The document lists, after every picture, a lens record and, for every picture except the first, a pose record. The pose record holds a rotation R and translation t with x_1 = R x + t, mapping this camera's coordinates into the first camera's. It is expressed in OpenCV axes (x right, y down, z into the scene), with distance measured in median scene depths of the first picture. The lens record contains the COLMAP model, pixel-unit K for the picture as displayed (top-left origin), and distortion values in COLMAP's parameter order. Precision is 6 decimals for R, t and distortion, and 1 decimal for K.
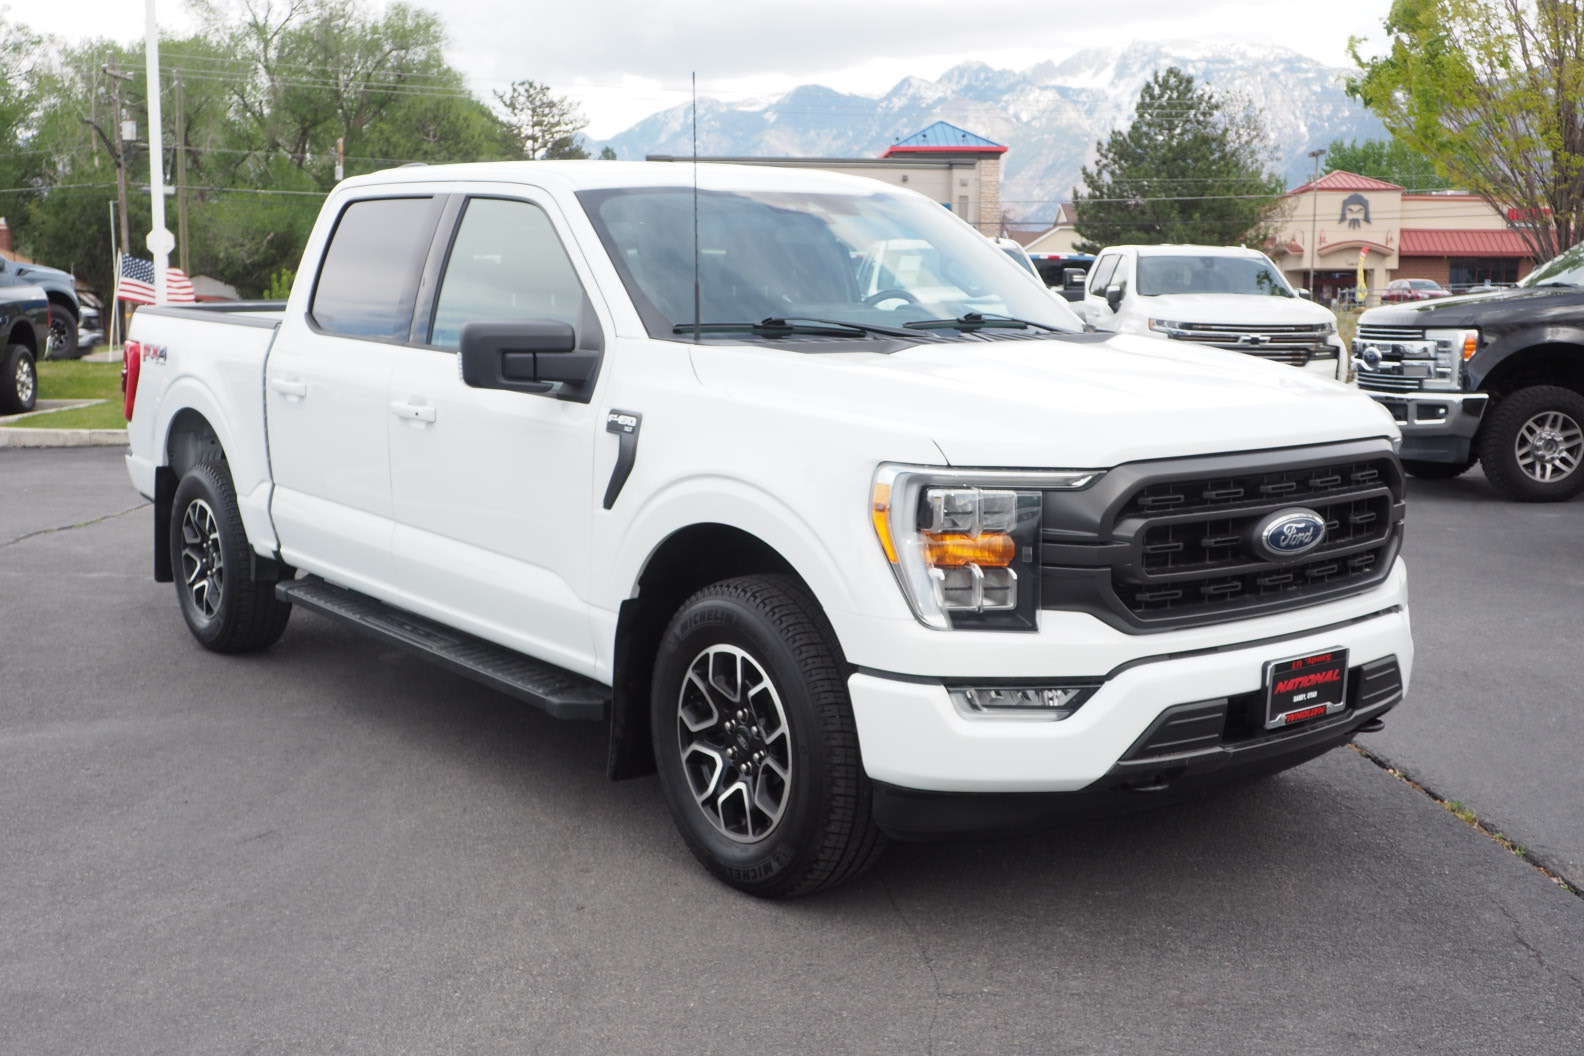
lens RADIAL K [[1763.9, 0, 769.7], [0, 1763.9, 556.2], [0, 0, 1]] dist [0.005288, -0.037958]
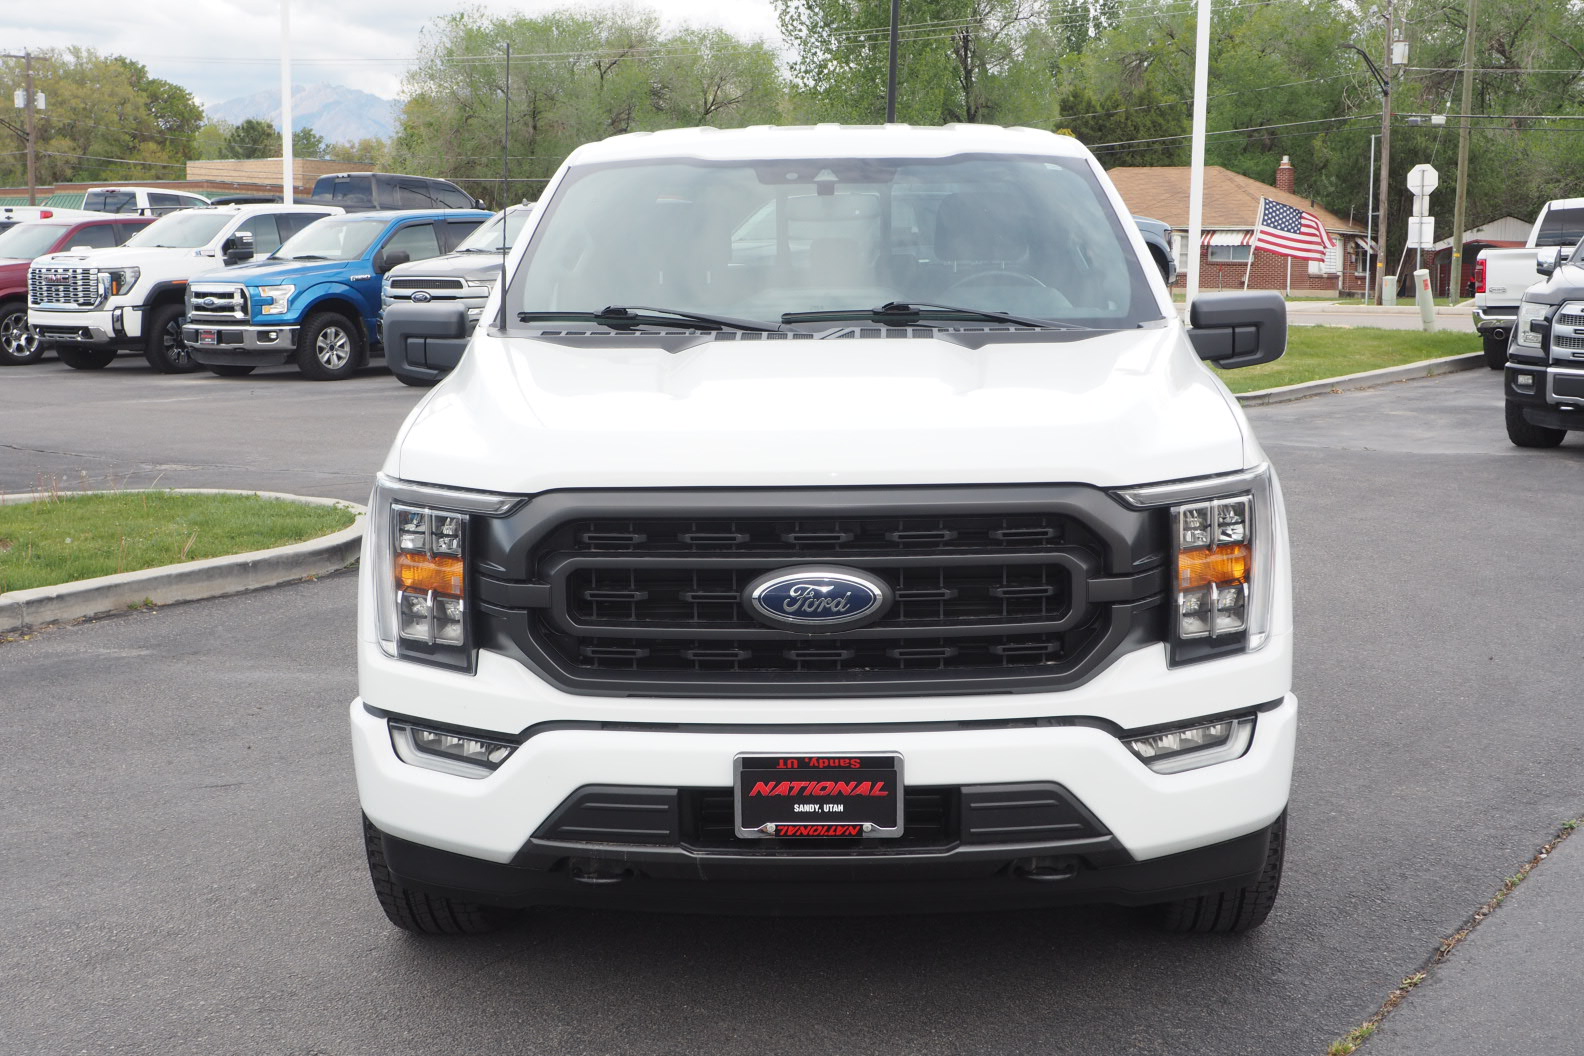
lens RADIAL K [[2004.3, 0, 783.2], [0, 2004.3, 534.3], [0, 0, 1]] dist [0.002894, -0.007961]
pose [[0.752268, 0.088093, -0.652941, 0.875045], [-0.086447, 0.995651, 0.034733, -0.071418], [0.653161, 0.030316, 0.756612, 0.323949]]
